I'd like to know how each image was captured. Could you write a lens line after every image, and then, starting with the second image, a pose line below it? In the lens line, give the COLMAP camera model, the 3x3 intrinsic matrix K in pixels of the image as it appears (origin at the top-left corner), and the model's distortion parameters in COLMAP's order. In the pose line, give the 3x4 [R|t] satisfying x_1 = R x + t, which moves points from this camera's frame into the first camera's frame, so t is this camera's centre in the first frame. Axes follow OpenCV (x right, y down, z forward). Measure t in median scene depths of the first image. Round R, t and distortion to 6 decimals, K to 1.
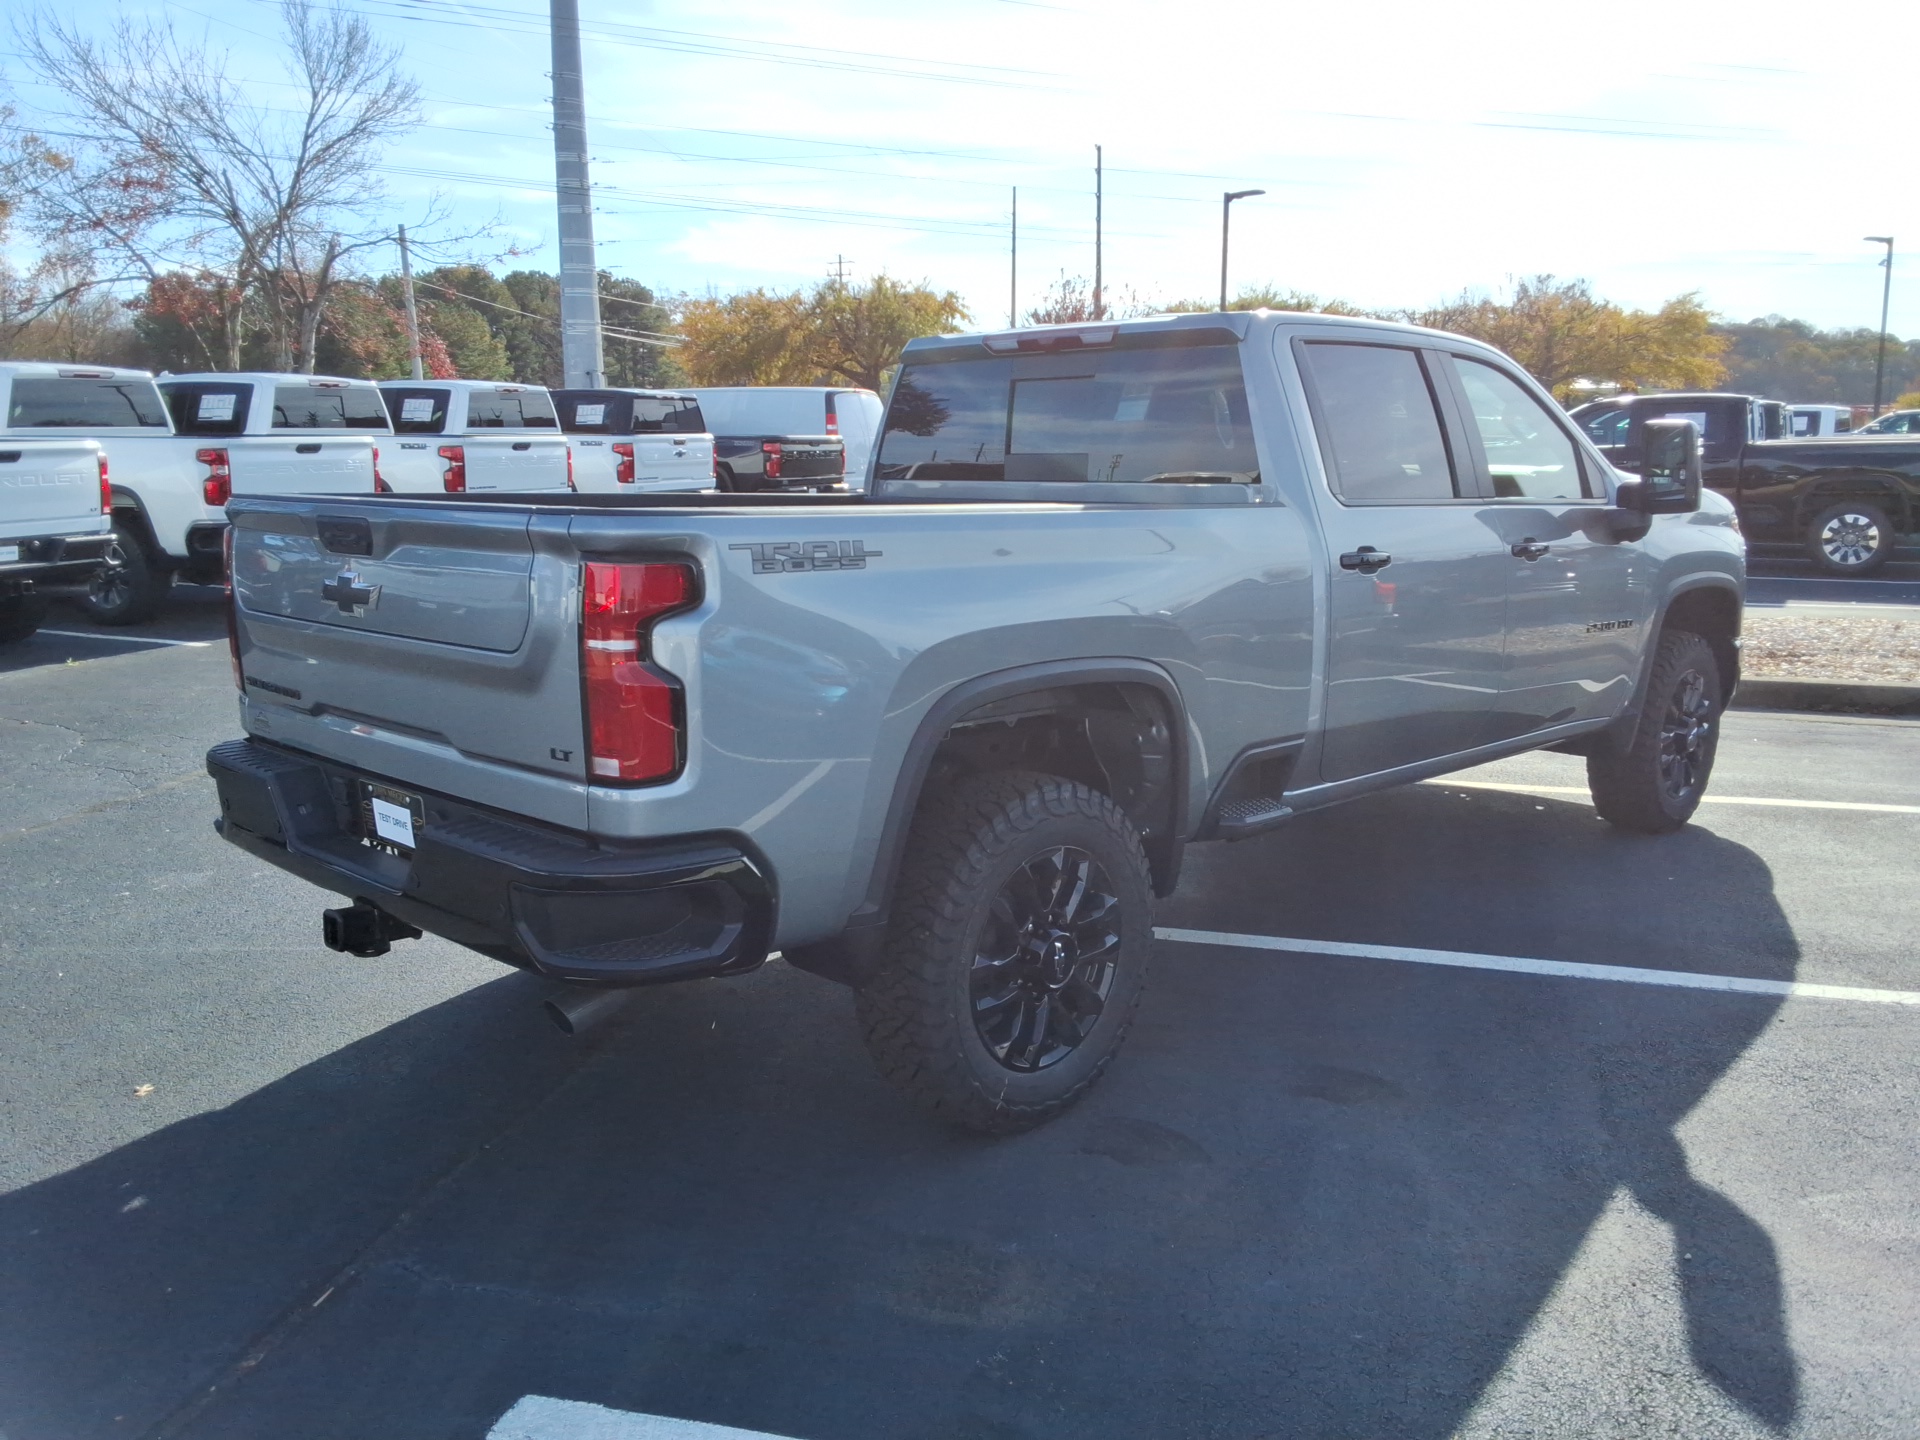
lens RADIAL K [[1548.7, 0, 967.1], [0, 1548.7, 709.3], [0, 0, 1]] dist [0.124585, -0.200182]
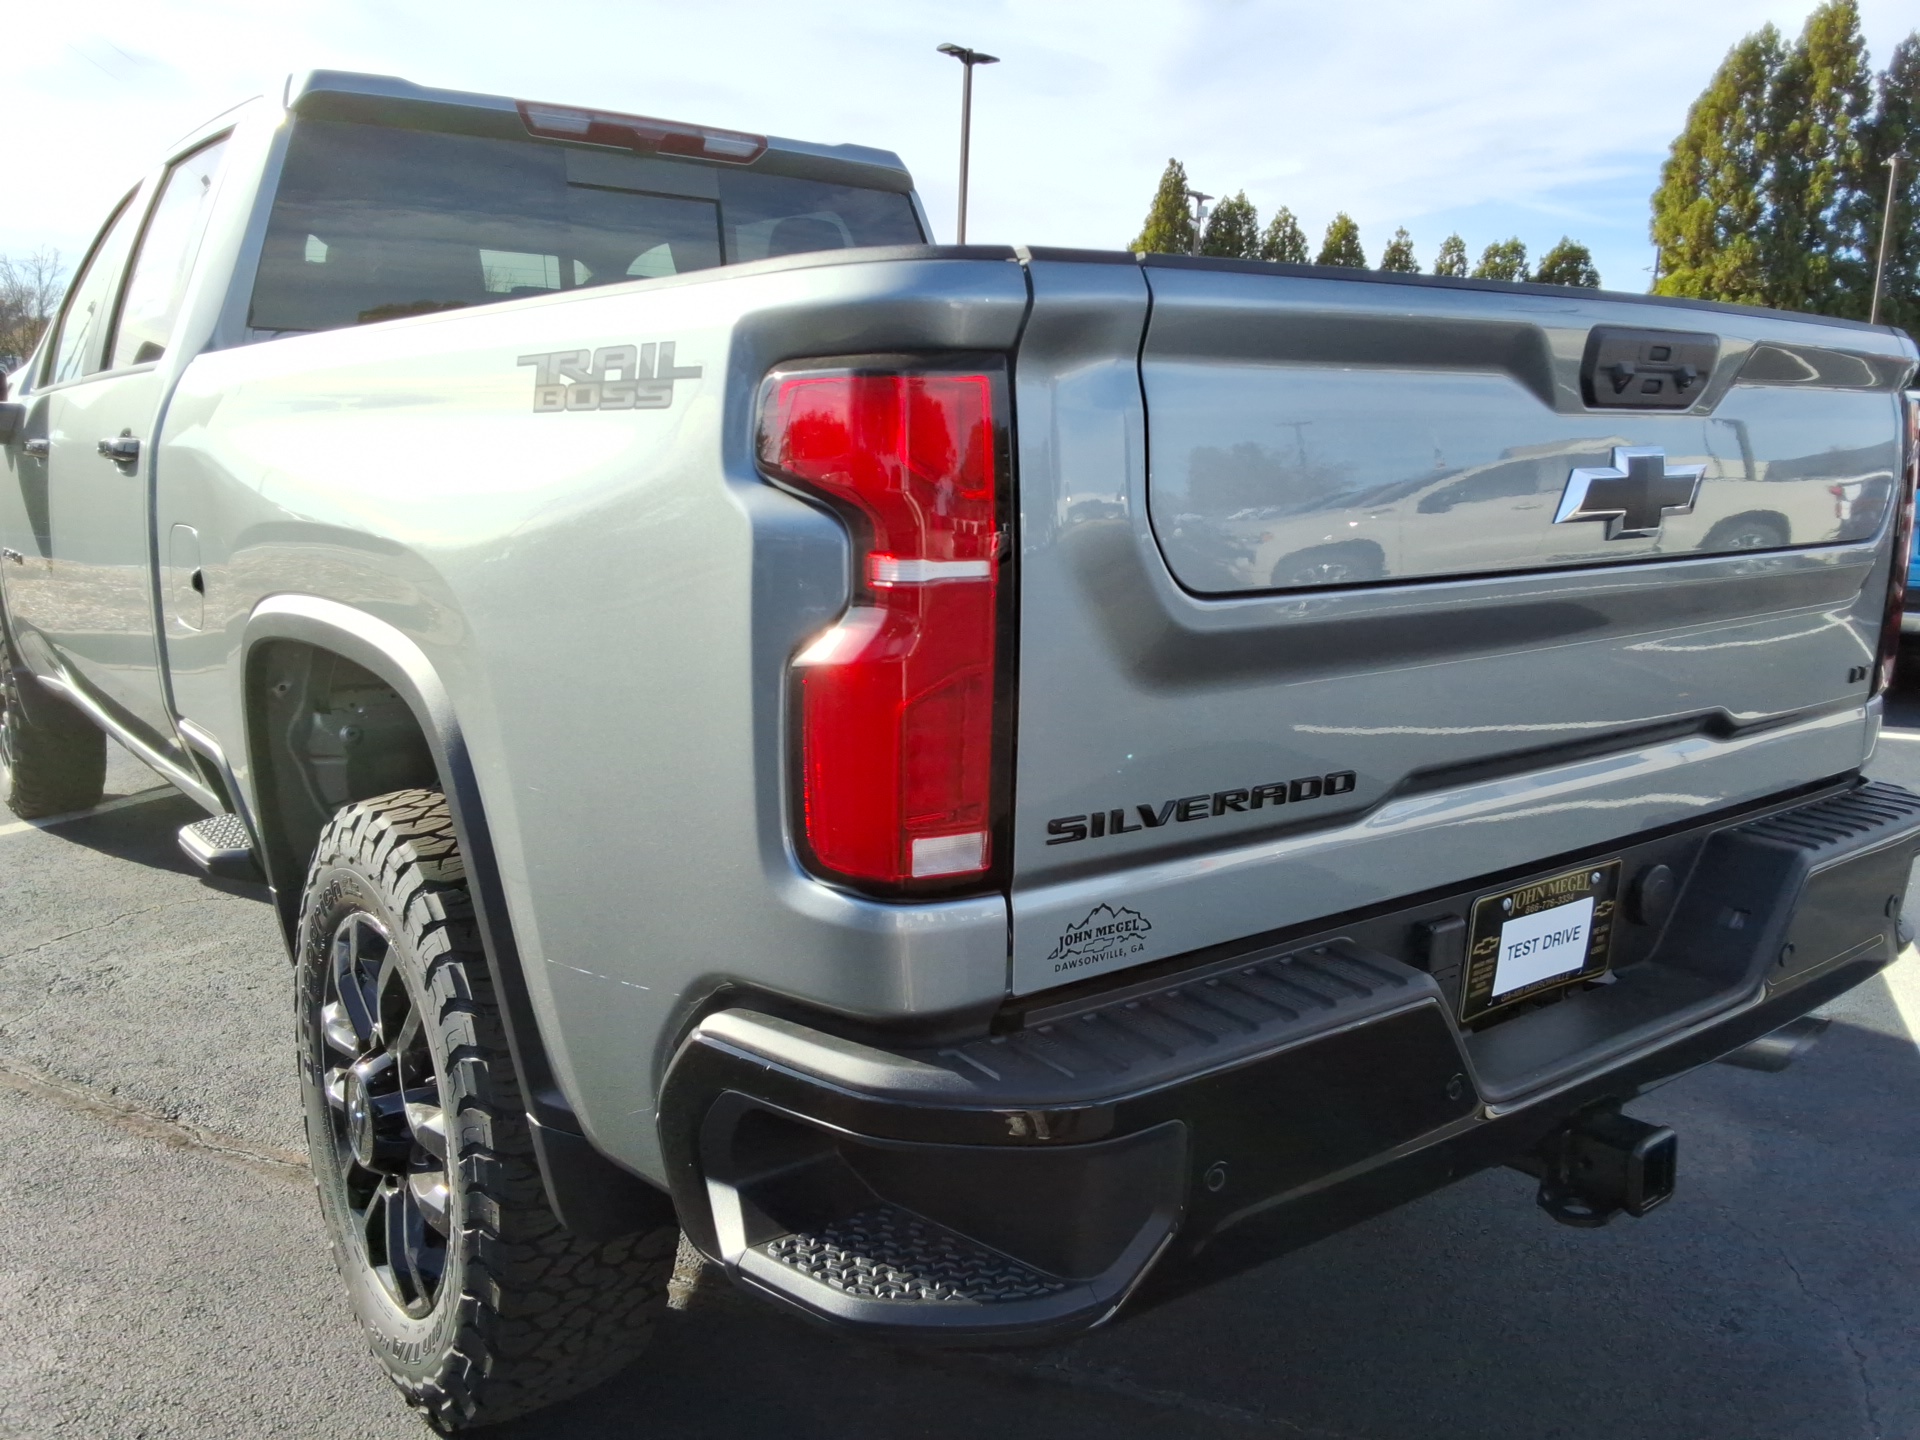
lens RADIAL K [[1550.4, 0, 973.8], [0, 1550.4, 706.3], [0, 0, 1]] dist [0.108162, -0.157096]
pose [[0.135036, -0.173633, 0.975509, -0.485985], [0.147085, 0.977131, 0.153561, -0.060964], [-0.979863, 0.122746, 0.157486, 0.605254]]
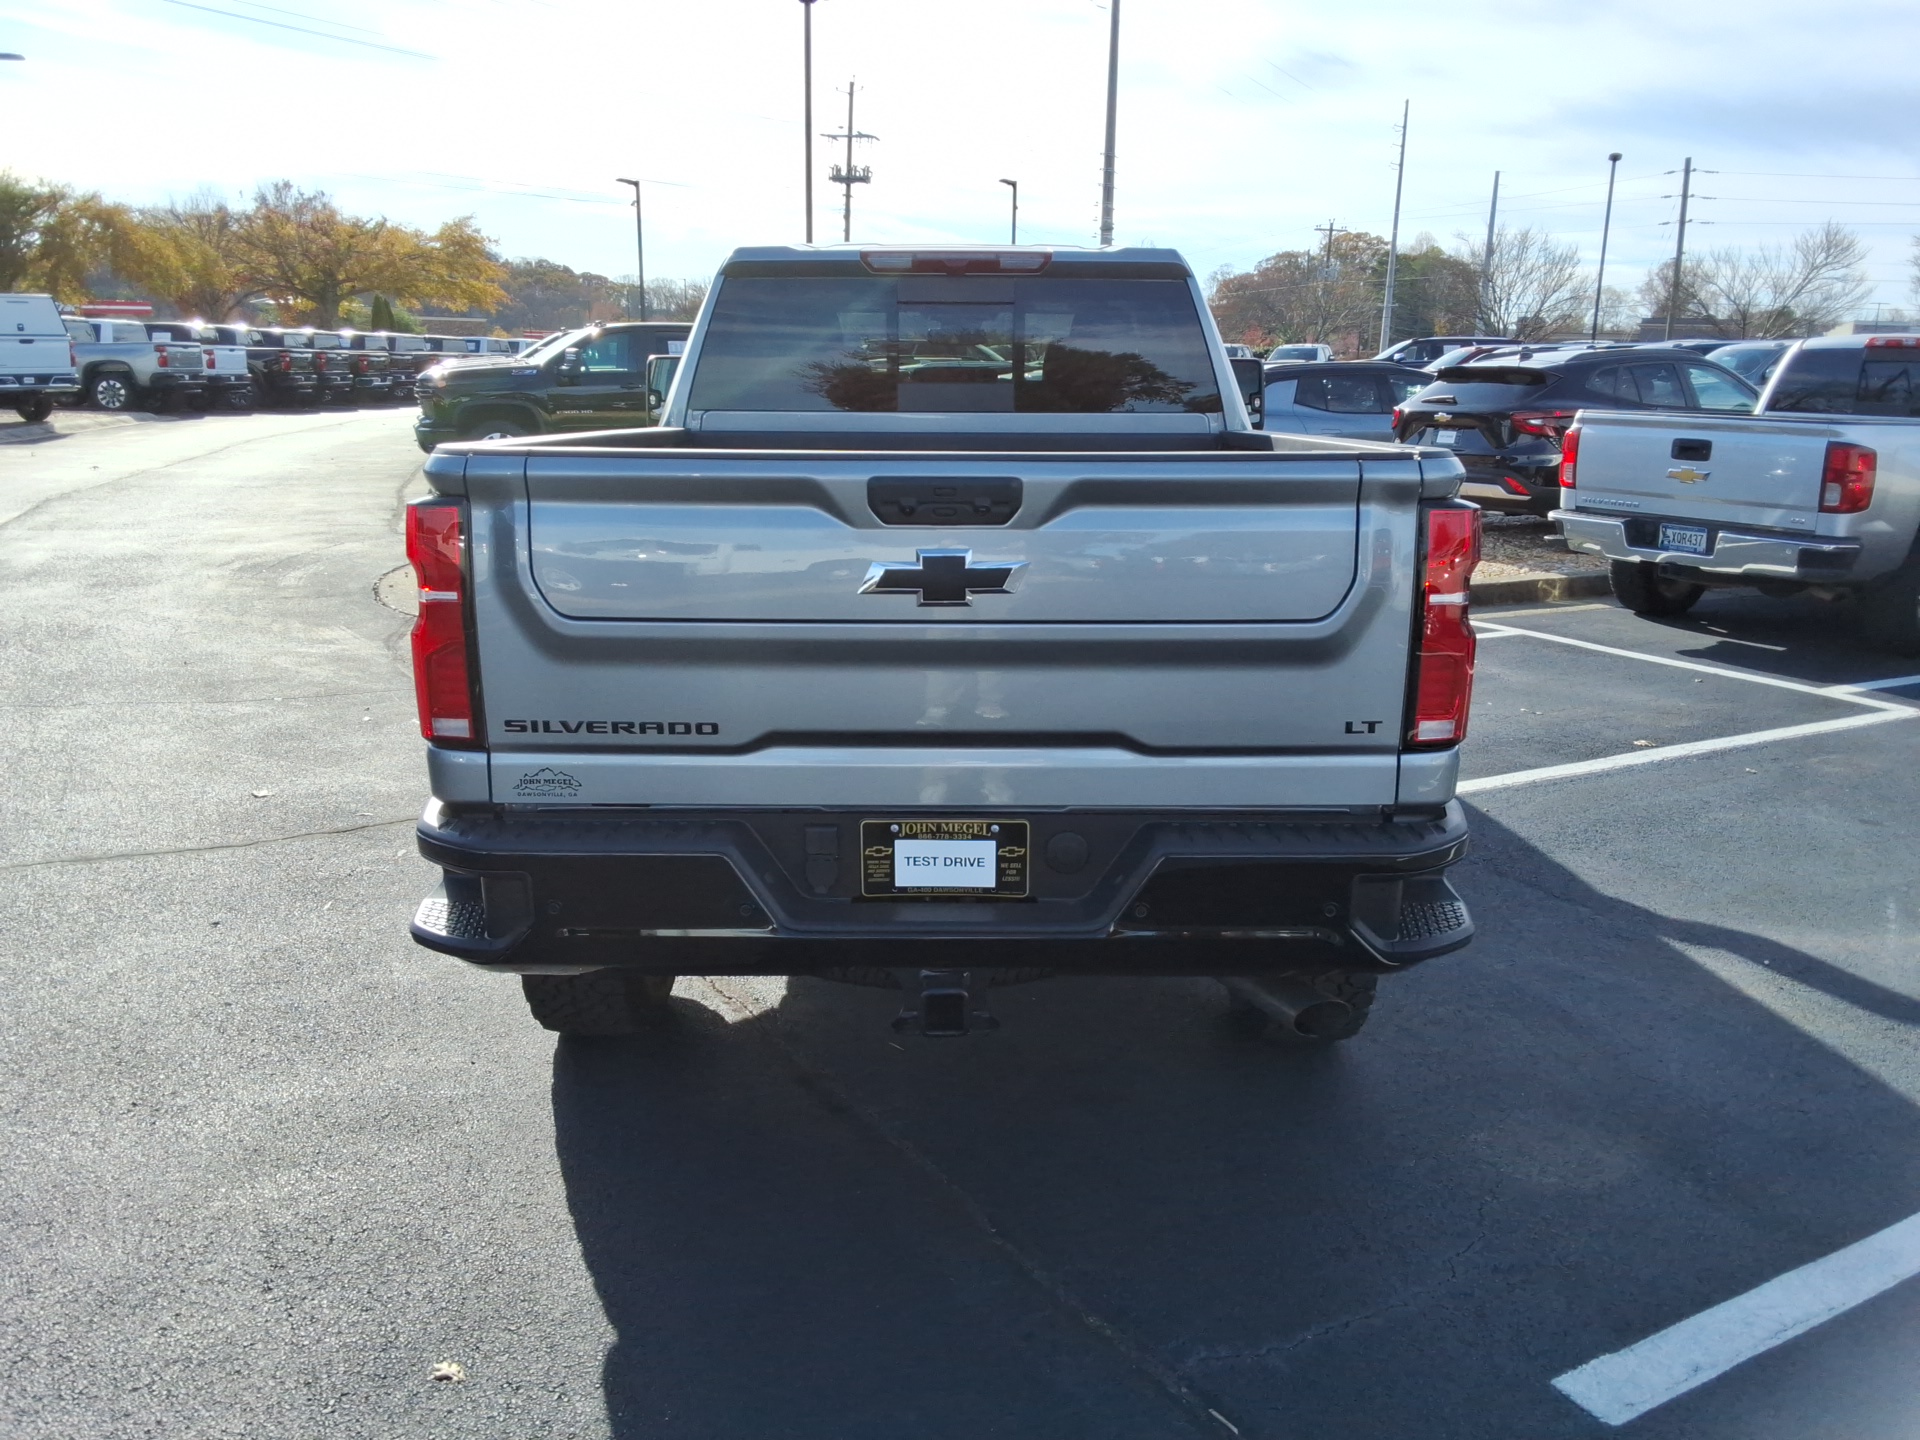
lens RADIAL K [[1548.7, 0, 967.1], [0, 1548.7, 709.3], [0, 0, 1]] dist [0.124585, -0.200182]
pose [[0.714673, -0.142552, 0.684778, -0.487850], [0.108214, 0.989758, 0.093101, -0.042099], [-0.691037, 0.007566, 0.722780, 0.237544]]
